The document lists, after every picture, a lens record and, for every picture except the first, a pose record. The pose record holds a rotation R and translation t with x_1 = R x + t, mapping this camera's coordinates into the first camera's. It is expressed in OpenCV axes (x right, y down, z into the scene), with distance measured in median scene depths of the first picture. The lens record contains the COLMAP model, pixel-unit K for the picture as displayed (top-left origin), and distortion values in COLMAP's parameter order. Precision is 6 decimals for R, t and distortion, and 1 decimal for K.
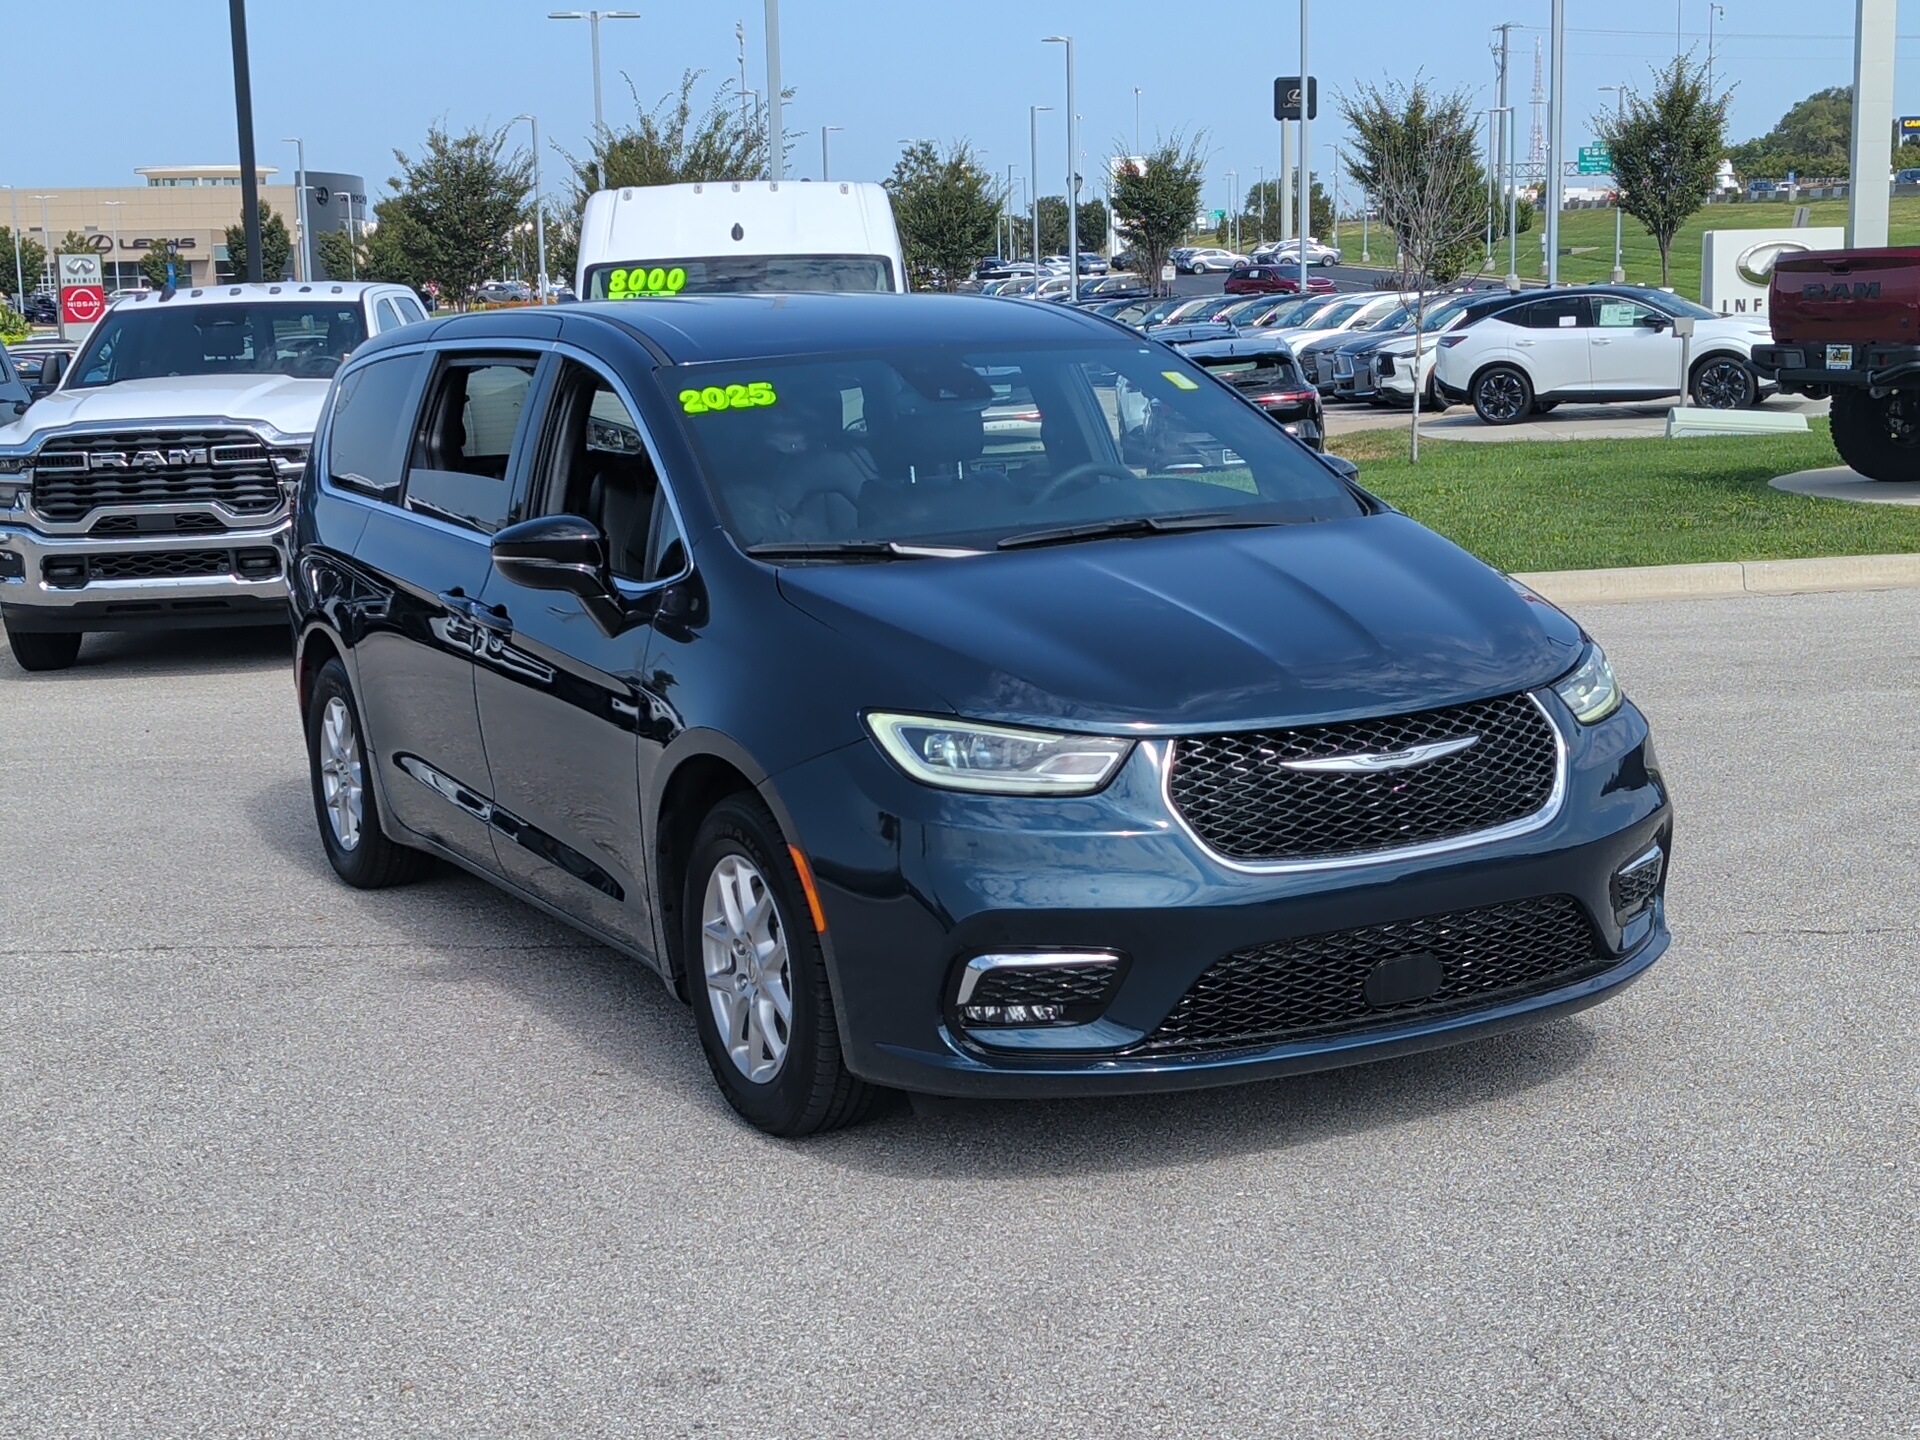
lens RADIAL K [[2670.7, 0, 960.0], [0, 2670.7, 720.0], [0, 0, 1]] dist [0.197136, -0.730787]
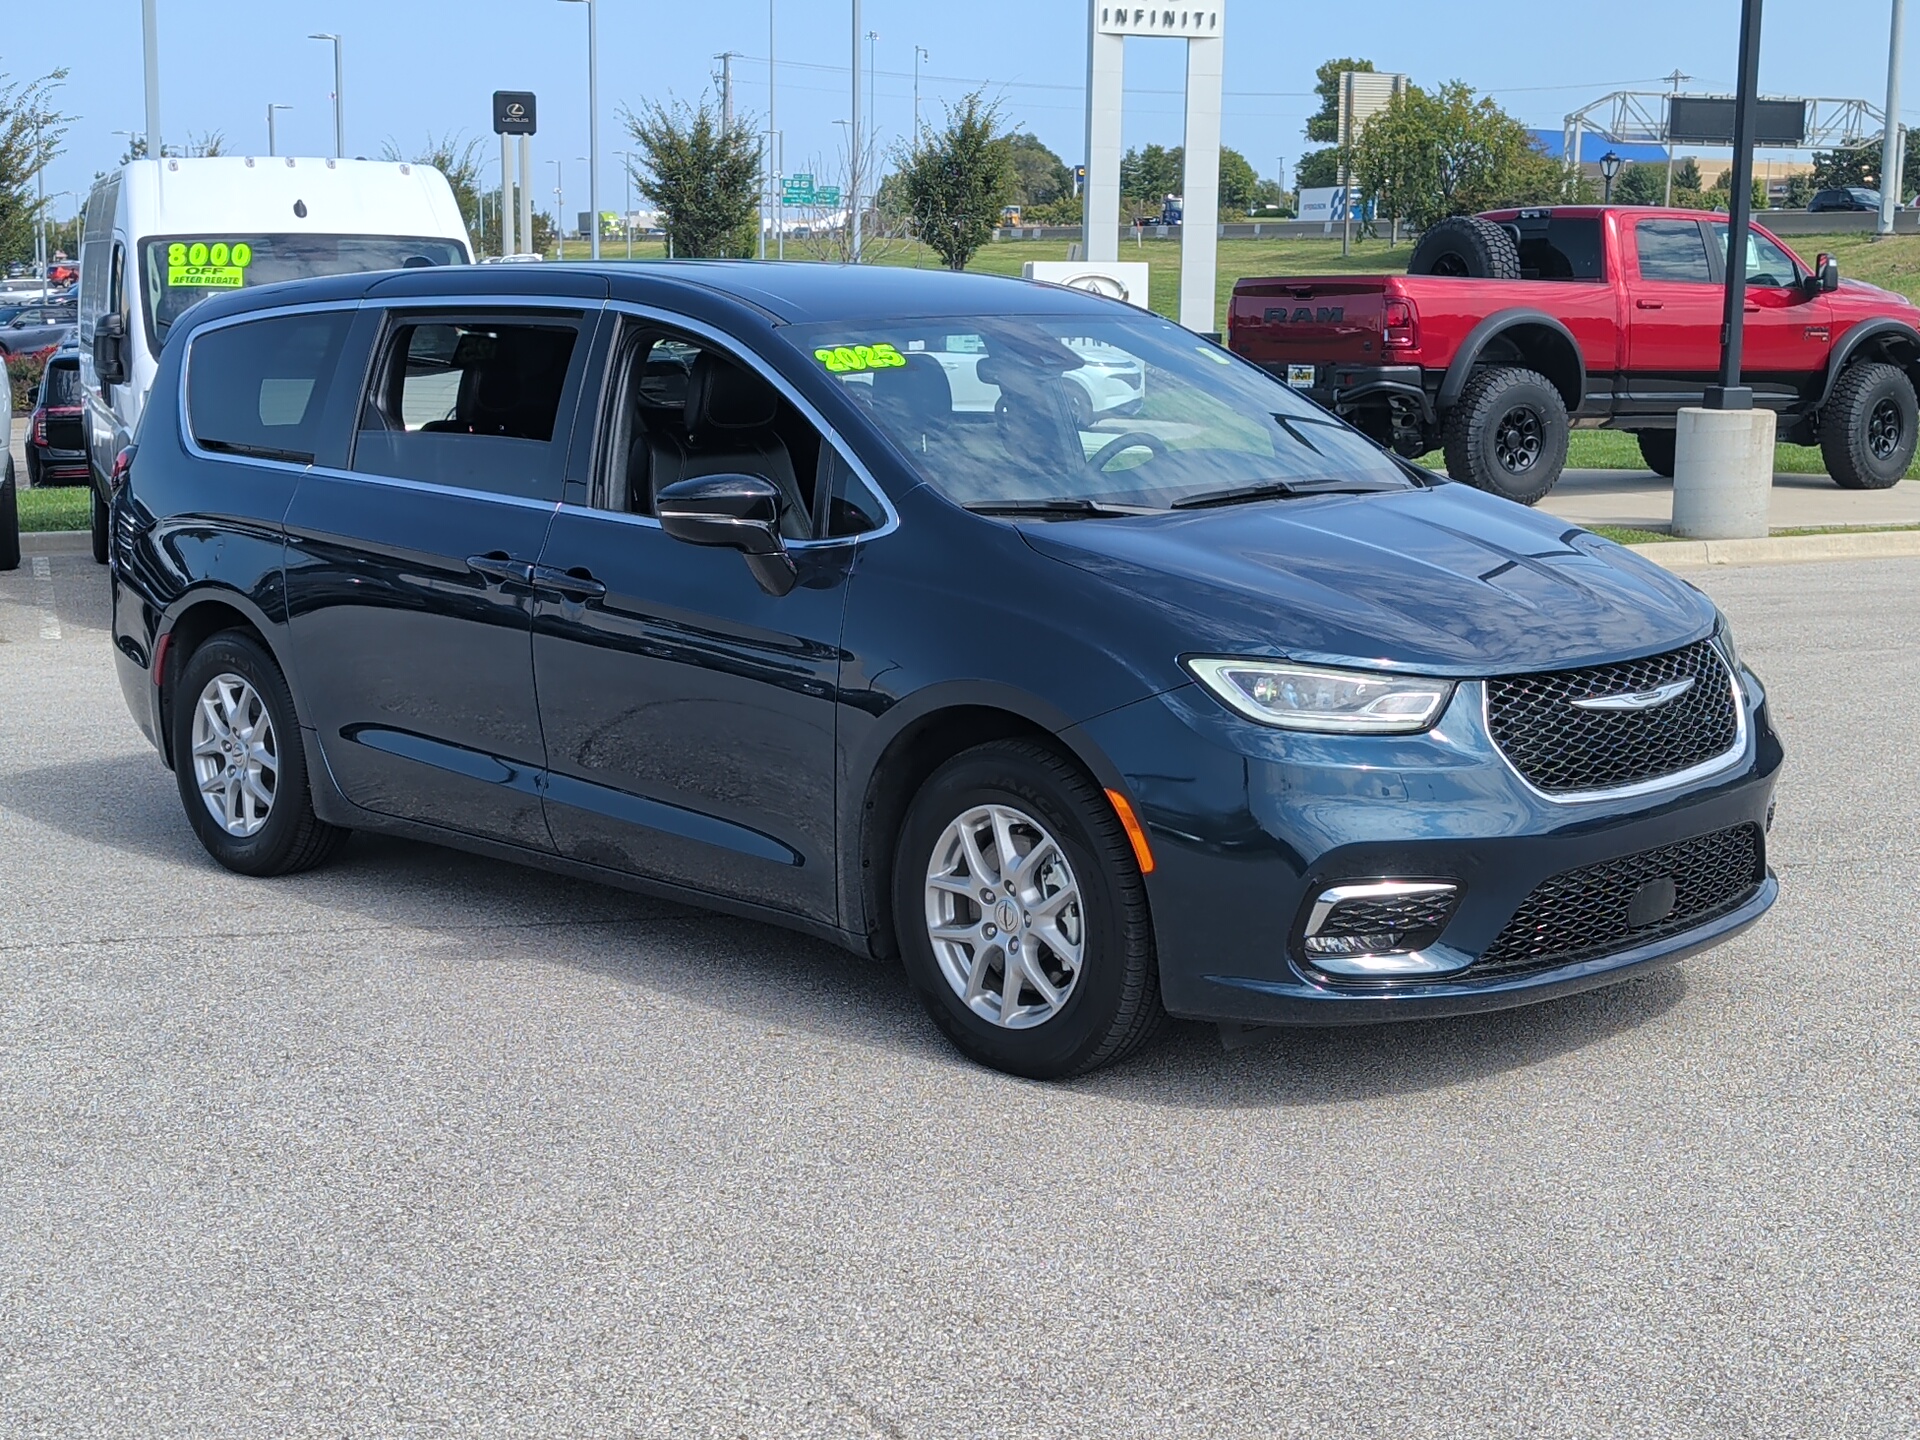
lens RADIAL K [[2670.7, 0, 960.0], [0, 2670.7, 720.0], [0, 0, 1]] dist [0.197136, -0.730787]
pose [[0.957856, -0.011058, 0.287036, -0.372194], [0.013003, 0.999904, -0.004871, 0.022369], [-0.286955, 0.008398, 0.957907, 0.033431]]
